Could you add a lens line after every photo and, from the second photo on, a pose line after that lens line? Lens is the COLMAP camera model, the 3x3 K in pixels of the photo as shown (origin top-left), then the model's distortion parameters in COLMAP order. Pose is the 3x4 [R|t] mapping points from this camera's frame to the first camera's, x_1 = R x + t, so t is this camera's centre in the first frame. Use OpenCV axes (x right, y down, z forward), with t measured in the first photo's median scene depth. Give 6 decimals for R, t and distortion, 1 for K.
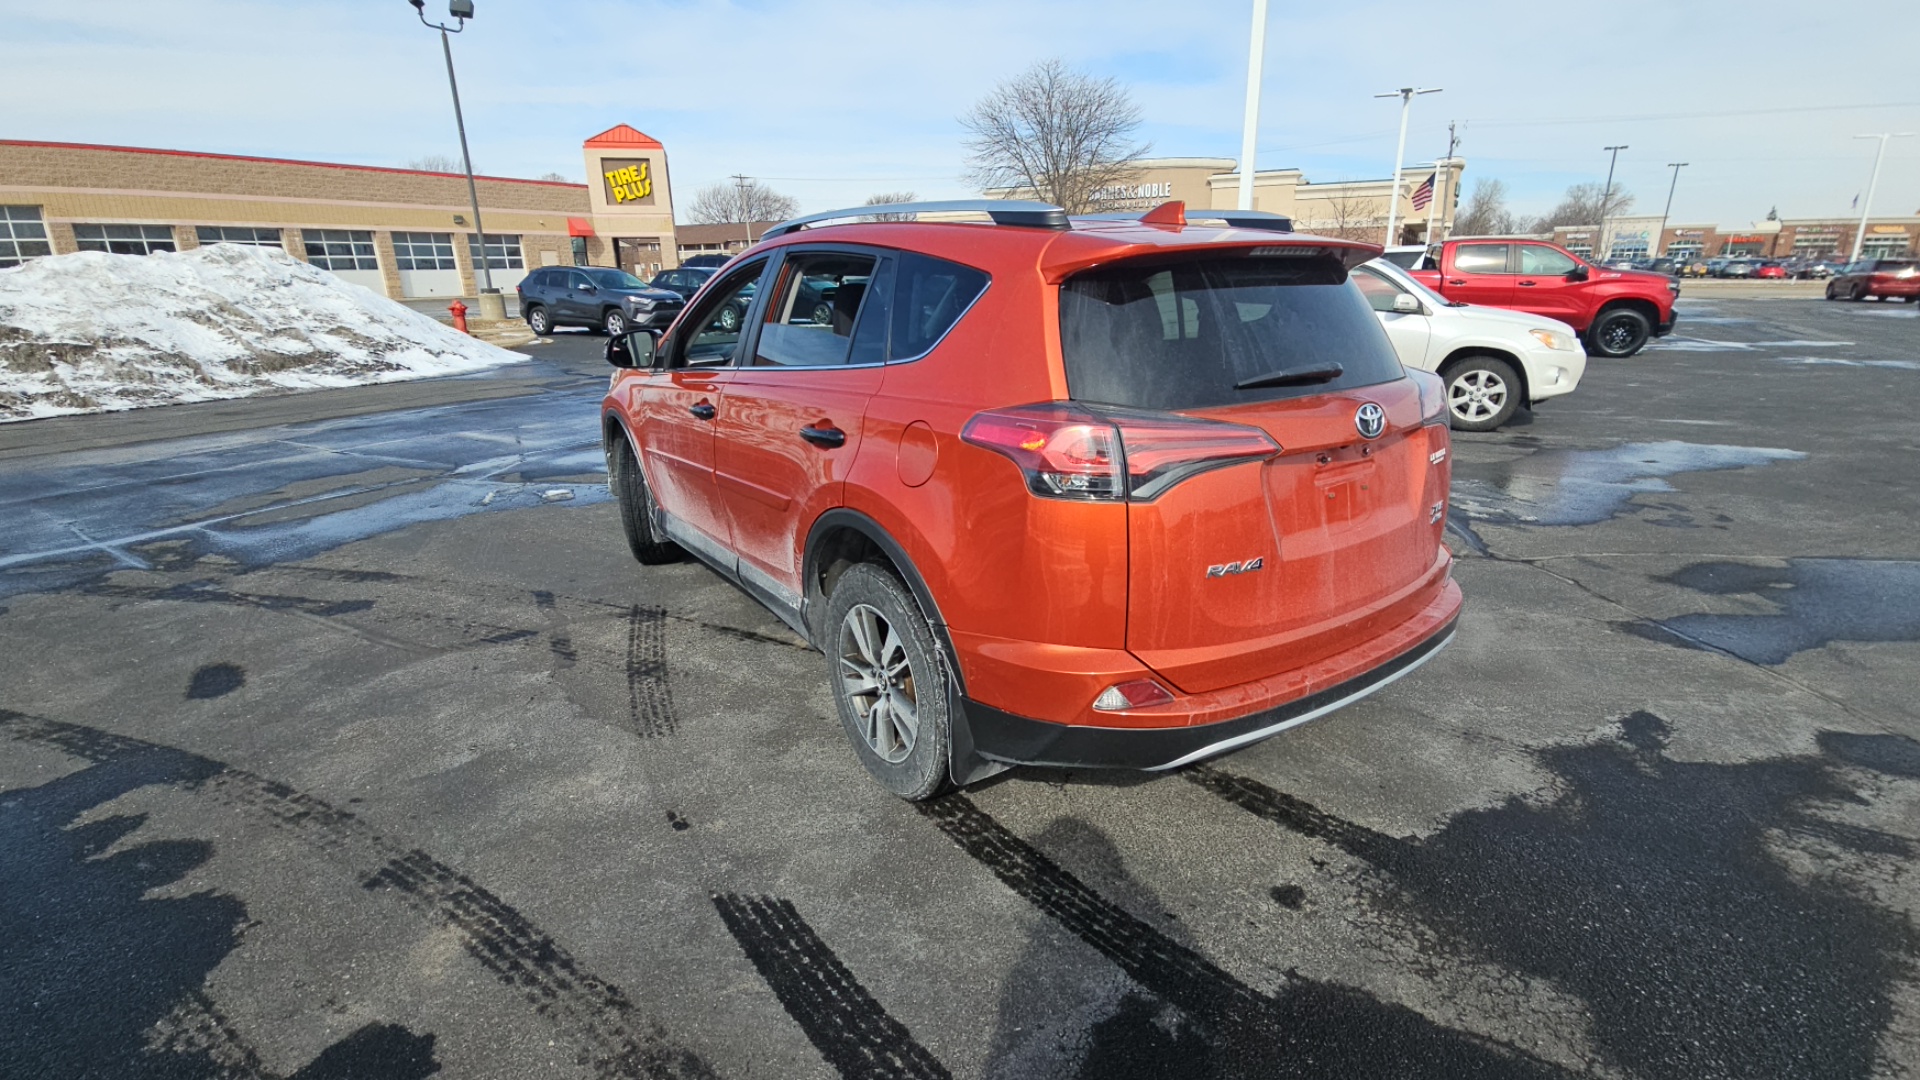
lens RADIAL K [[851.9, 0, 978.5], [0, 851.9, 533.0], [0, 0, 1]] dist [0.008407, -0.007215]
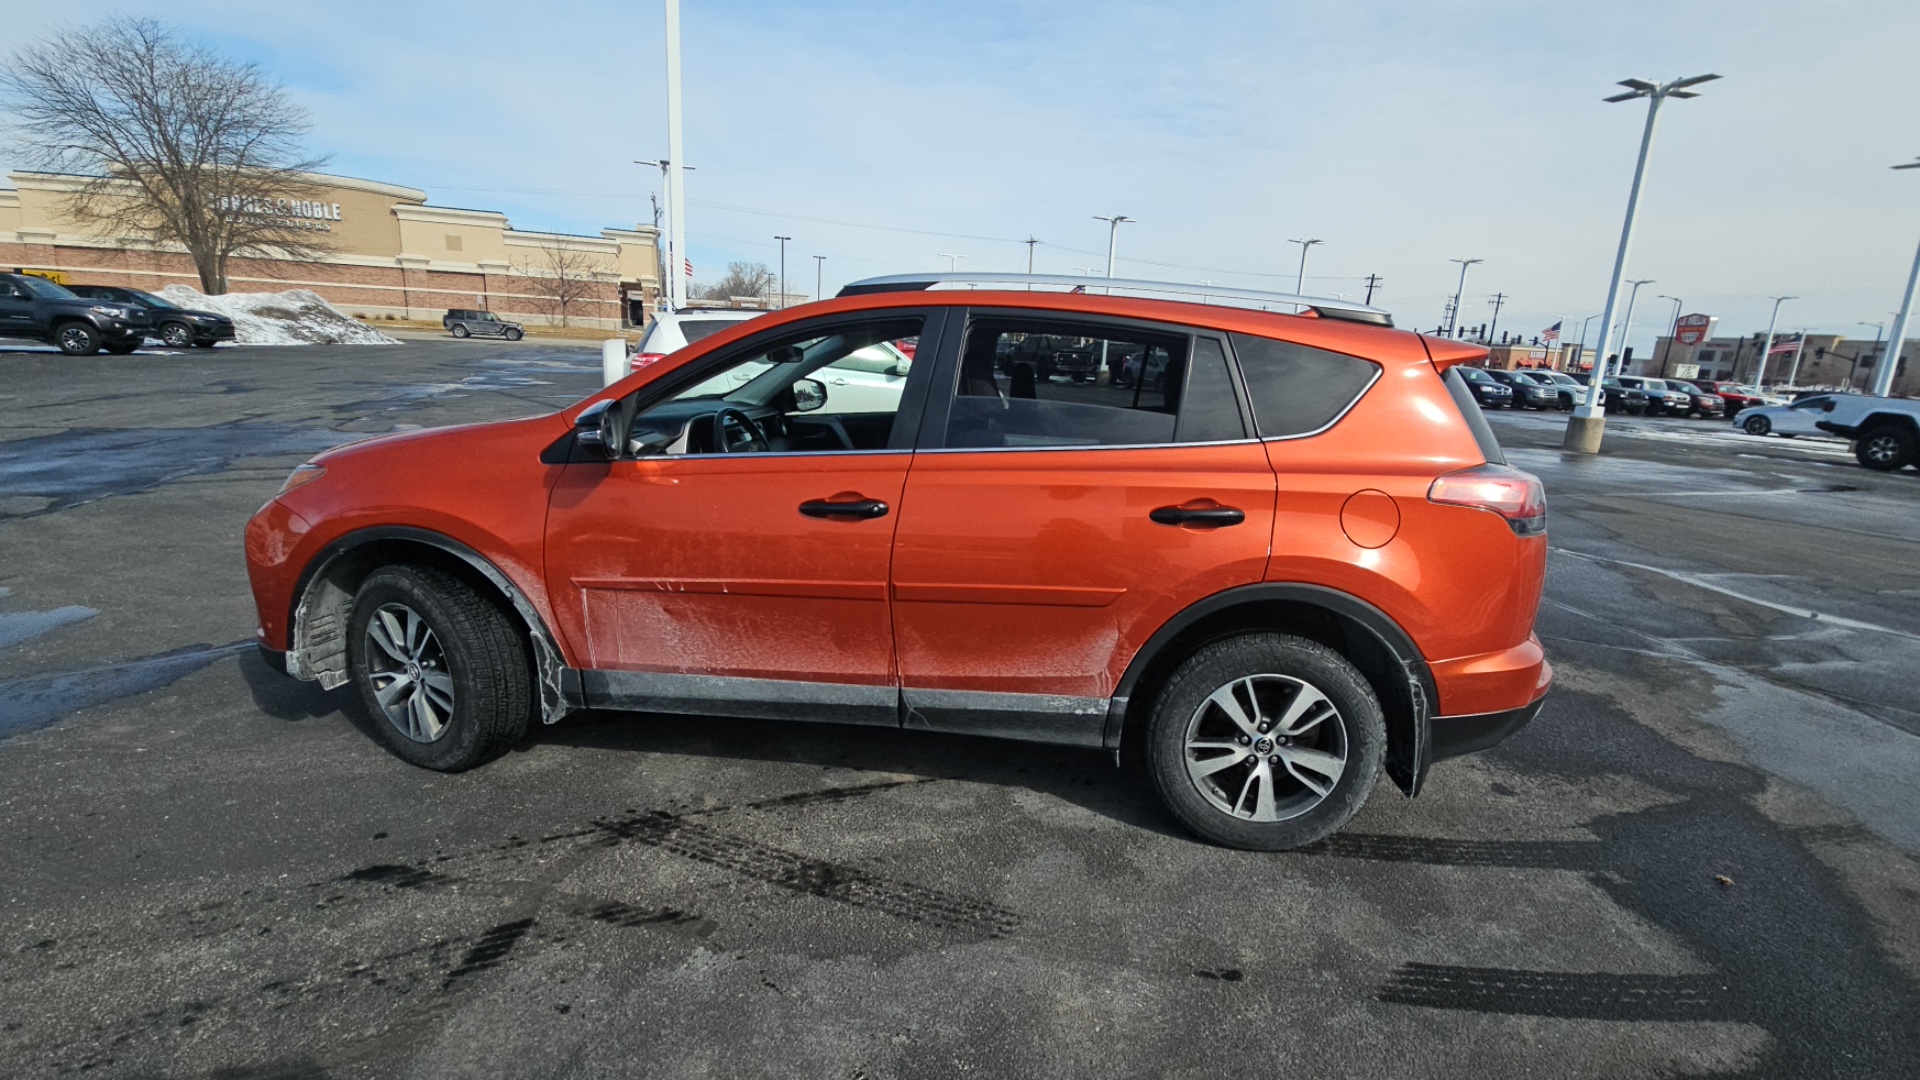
lens RADIAL K [[851.9, 0, 977.2], [0, 851.9, 535.2], [0, 0, 1]] dist [0.008407, -0.007215]
pose [[0.656271, -0.122375, 0.744535, -0.645227], [0.162714, 0.986496, 0.018721, -0.091314], [-0.736772, 0.108860, 0.667321, 0.327026]]
